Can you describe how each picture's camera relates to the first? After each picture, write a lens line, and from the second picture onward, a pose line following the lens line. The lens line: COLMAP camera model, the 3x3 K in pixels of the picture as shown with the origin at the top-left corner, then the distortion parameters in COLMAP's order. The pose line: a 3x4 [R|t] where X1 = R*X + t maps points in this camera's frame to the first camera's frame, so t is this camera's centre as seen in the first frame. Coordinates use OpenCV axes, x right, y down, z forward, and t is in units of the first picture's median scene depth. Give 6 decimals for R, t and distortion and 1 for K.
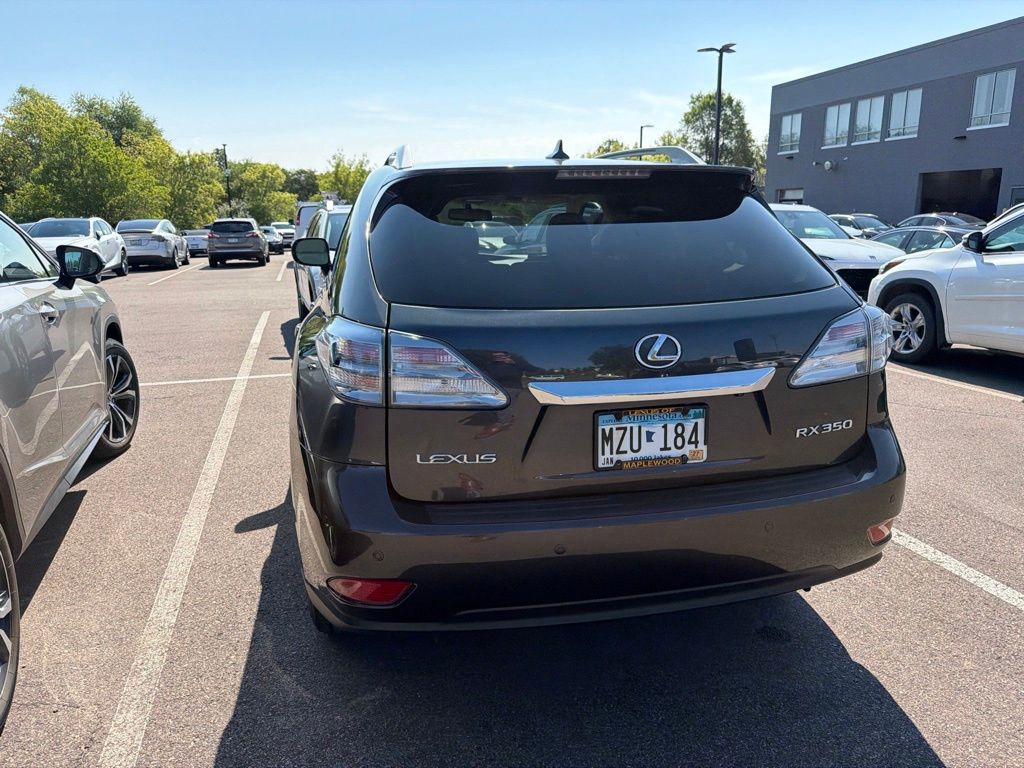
lens RADIAL K [[726.1, 0, 505.3], [0, 726.1, 390.4], [0, 0, 1]] dist [0.010309, -0.017195]
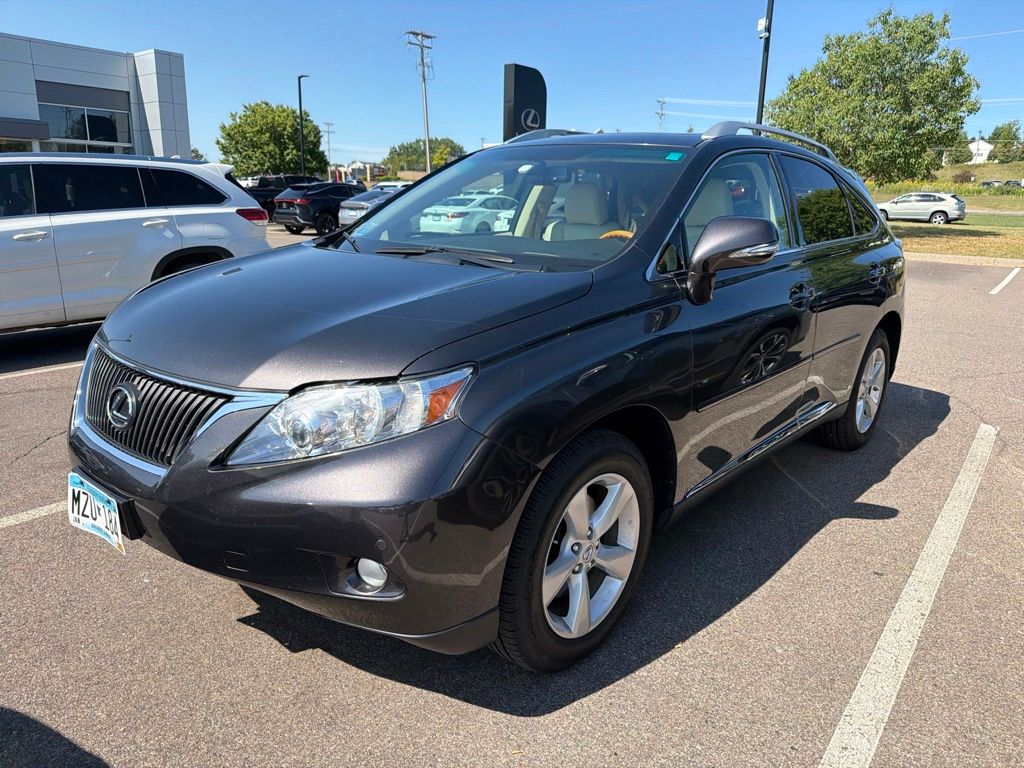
lens RADIAL K [[726.1, 0, 518.5], [0, 726.1, 385.0], [0, 0, 1]] dist [0.010309, -0.017195]
pose [[-0.604823, -0.207549, 0.768838, -1.434245], [0.163981, 0.912293, 0.375275, -0.763835], [-0.779294, 0.353050, -0.517742, 3.396077]]
